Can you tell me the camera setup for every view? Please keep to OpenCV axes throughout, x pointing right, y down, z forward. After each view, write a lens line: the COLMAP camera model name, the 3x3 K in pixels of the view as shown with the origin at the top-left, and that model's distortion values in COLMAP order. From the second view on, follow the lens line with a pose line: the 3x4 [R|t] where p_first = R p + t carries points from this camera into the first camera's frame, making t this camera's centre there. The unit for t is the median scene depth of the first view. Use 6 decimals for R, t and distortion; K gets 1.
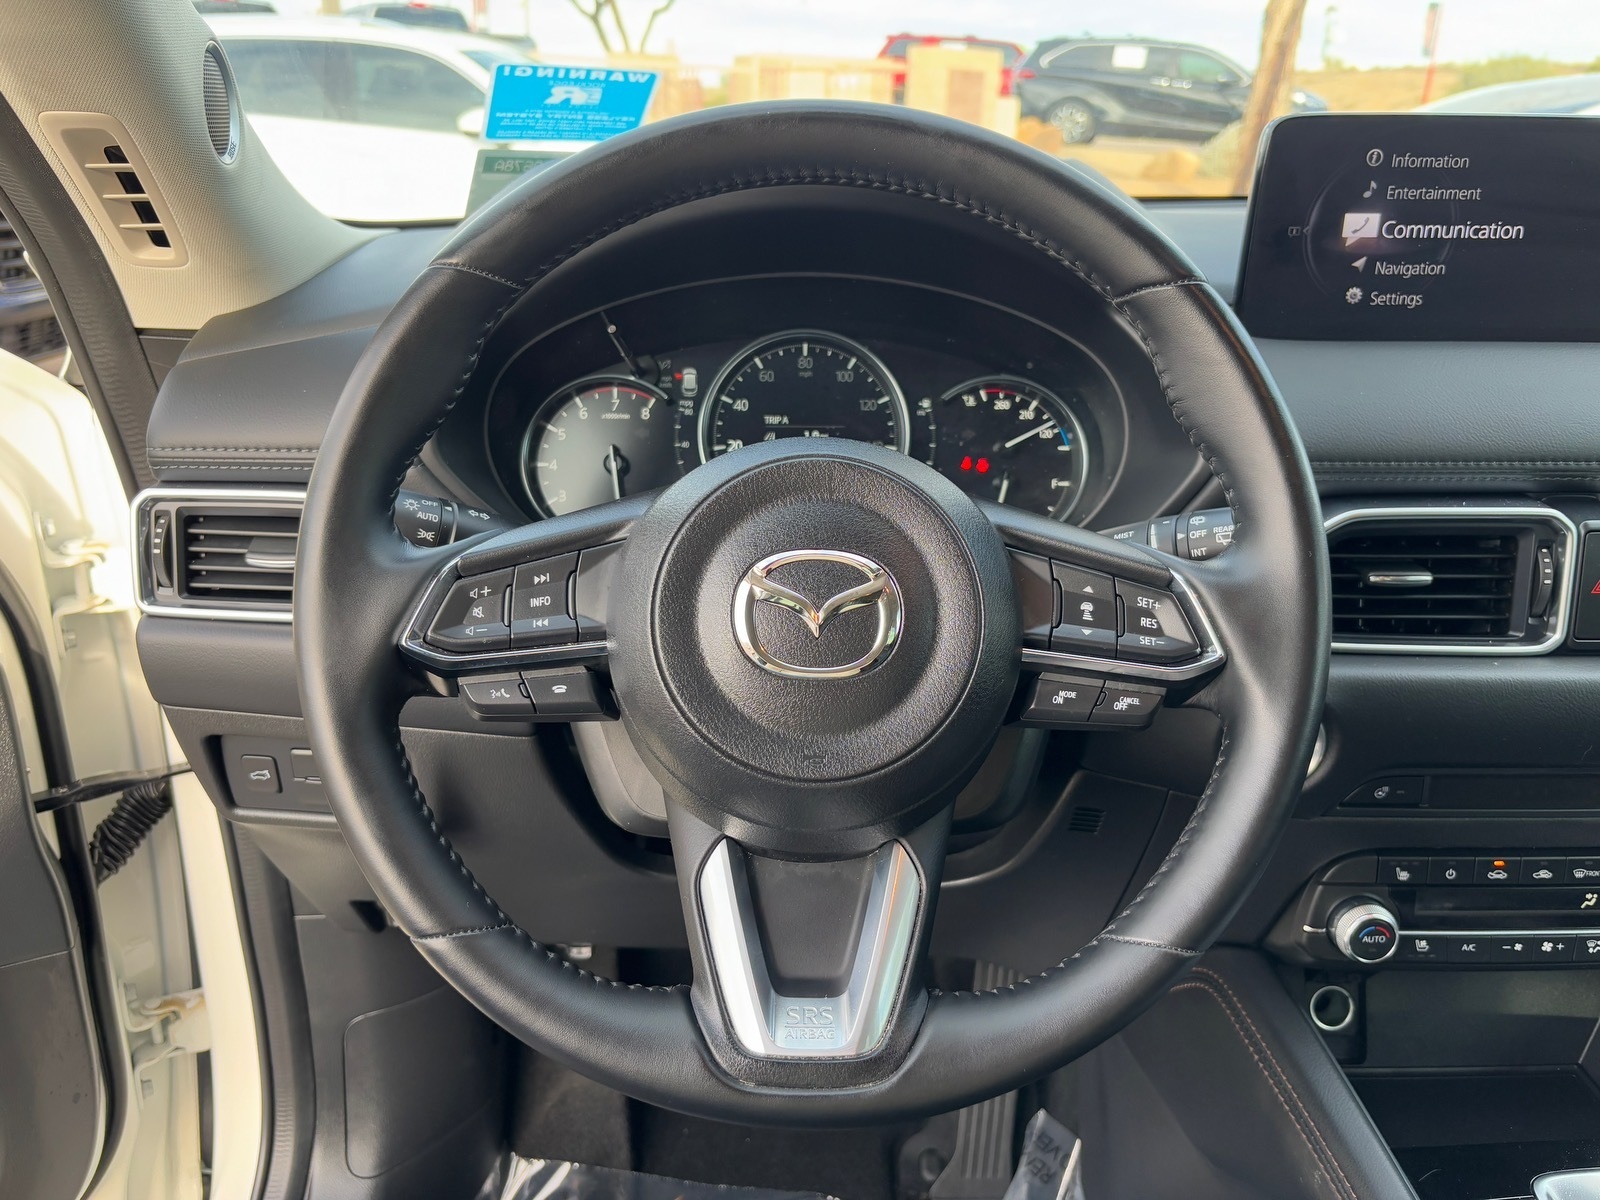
lens RADIAL K [[1228.2, 0, 808.7], [0, 1228.2, 613.2], [0, 0, 1]] dist [0.046365, -0.061130]
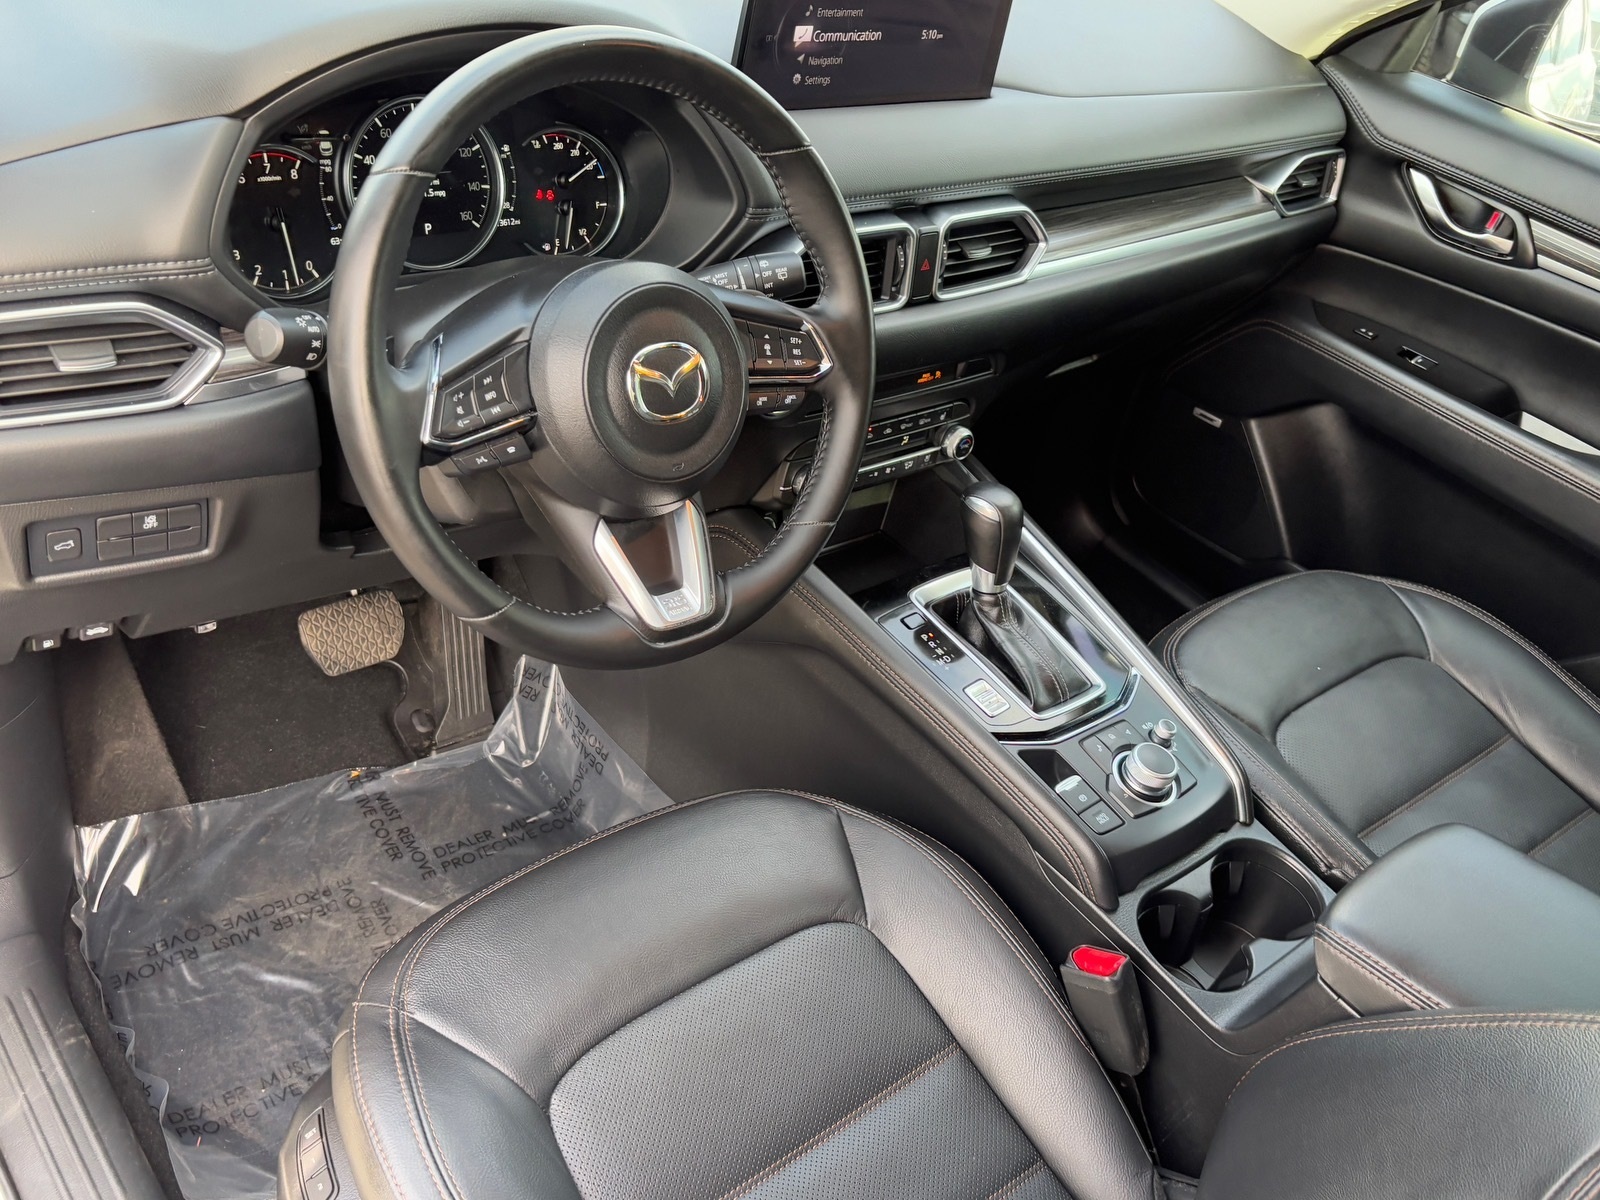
lens RADIAL K [[1421.3, 0, 800.7], [0, 1421.3, 621.8], [0, 0, 1]] dist [0.024688, -0.043249]
pose [[0.766944, -0.259158, 0.587056, -0.746584], [0.032717, 0.929426, 0.367556, -0.278960], [-0.640880, -0.262688, 0.721296, -0.432025]]
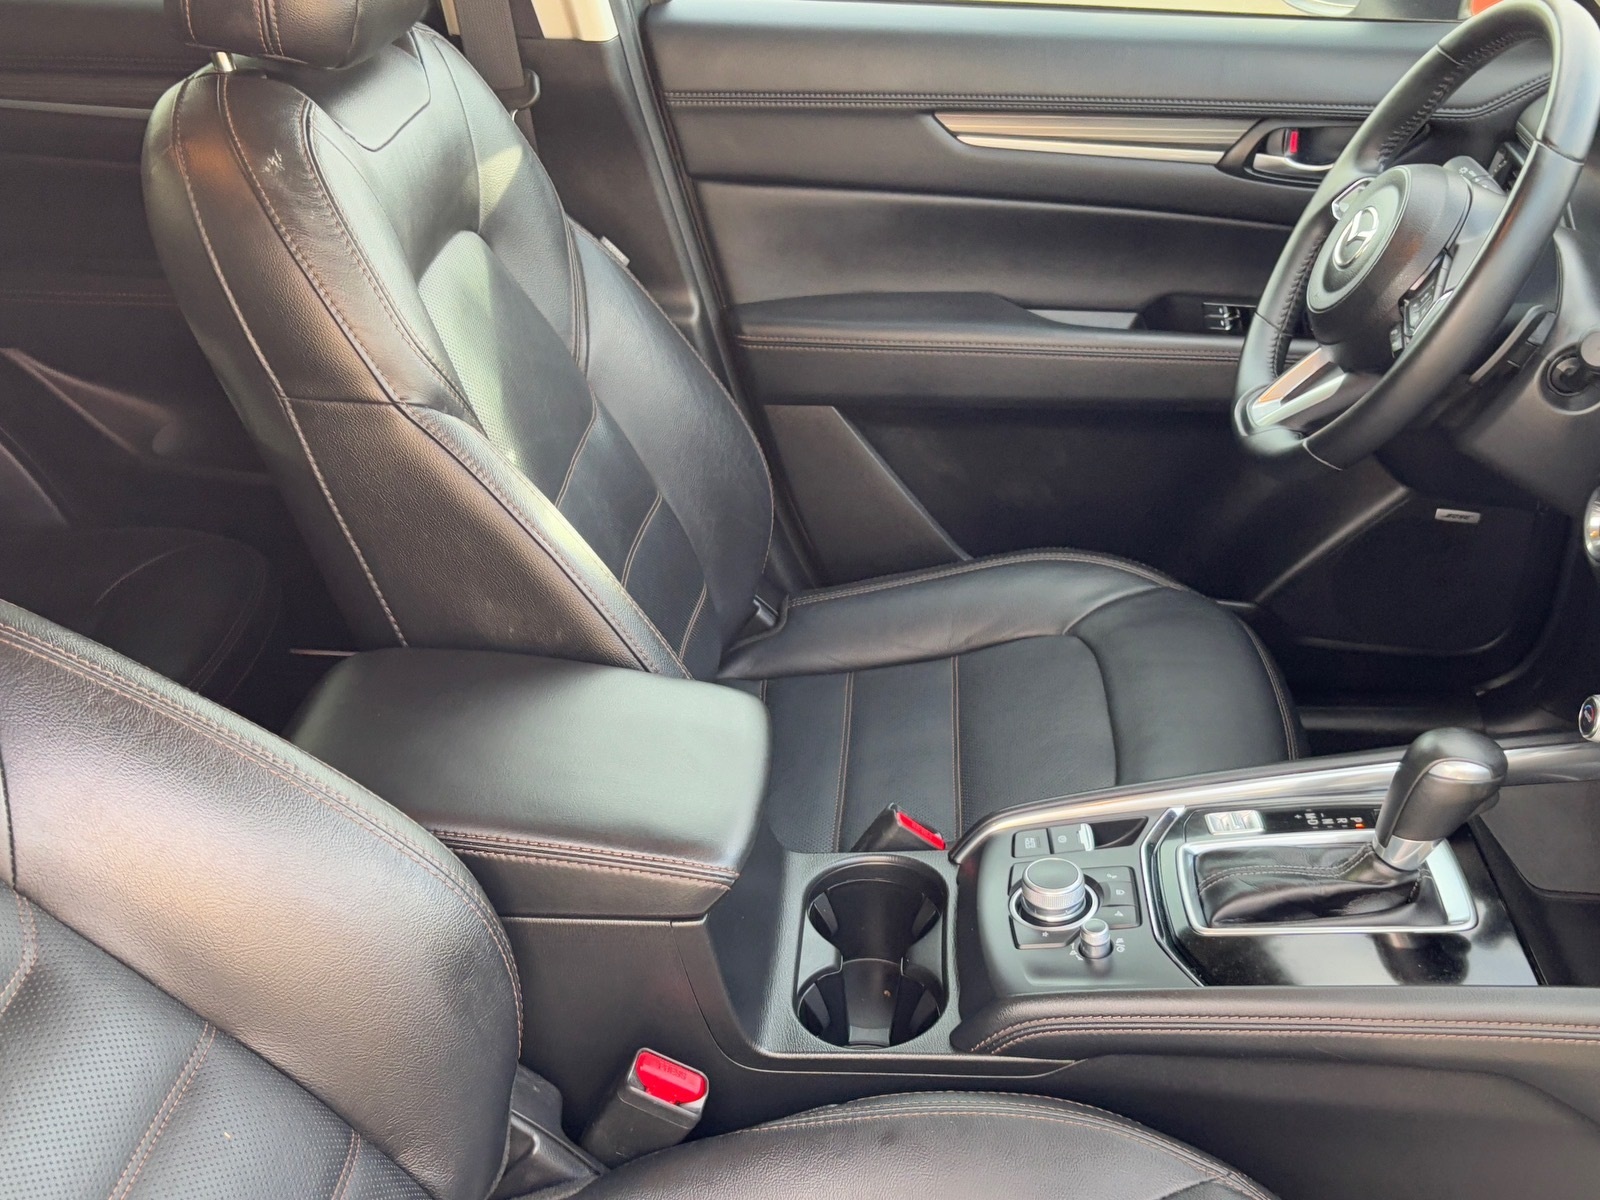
lens RADIAL K [[1750.9, 0, 796.2], [0, 1750.9, 604.2], [0, 0, 1]] dist [0.079007, 0.000000]
pose [[-0.061793, 0.481580, -0.874221, 2.038676], [-0.369335, 0.802687, 0.468280, -0.383588], [0.927240, 0.351817, 0.128264, -0.029321]]
